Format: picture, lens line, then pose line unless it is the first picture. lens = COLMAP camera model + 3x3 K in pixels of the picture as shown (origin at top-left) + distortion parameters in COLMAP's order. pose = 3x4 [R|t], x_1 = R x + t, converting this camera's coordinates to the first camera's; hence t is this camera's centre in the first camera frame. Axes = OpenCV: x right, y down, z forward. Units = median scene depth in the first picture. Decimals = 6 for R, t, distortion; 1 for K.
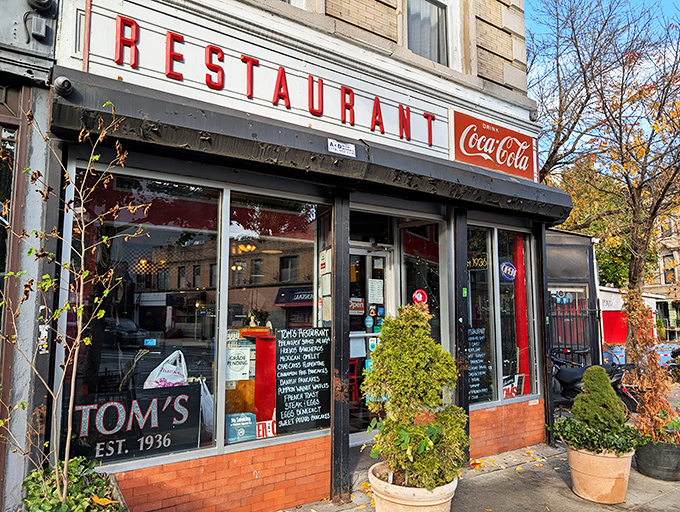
lens RADIAL K [[476.4, 0, 339.7], [0, 476.4, 255.7], [0, 0, 1]] dist [0.018990, -0.004664]
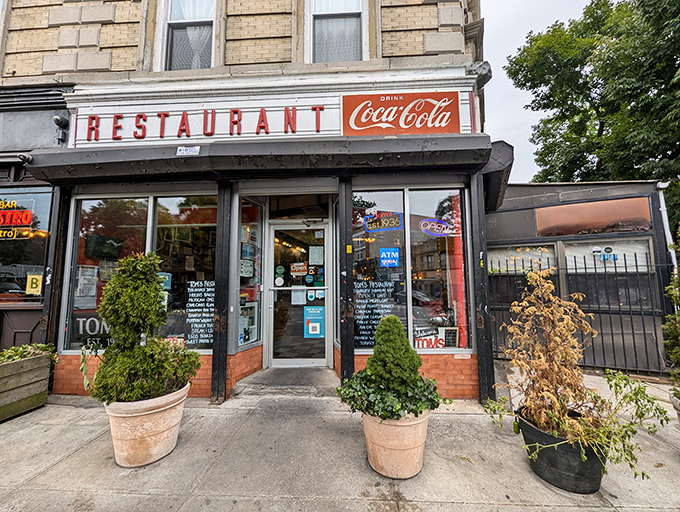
lens RADIAL K [[273.9, 0, 340.3], [0, 273.9, 258.6], [0, 0, 1]] dist [-0.002300, 0.000117]
pose [[0.802196, -0.071234, -0.592796, 0.706404], [0.081042, 0.996660, -0.010095, 0.116617], [0.591534, -0.039943, 0.805290, 0.517956]]
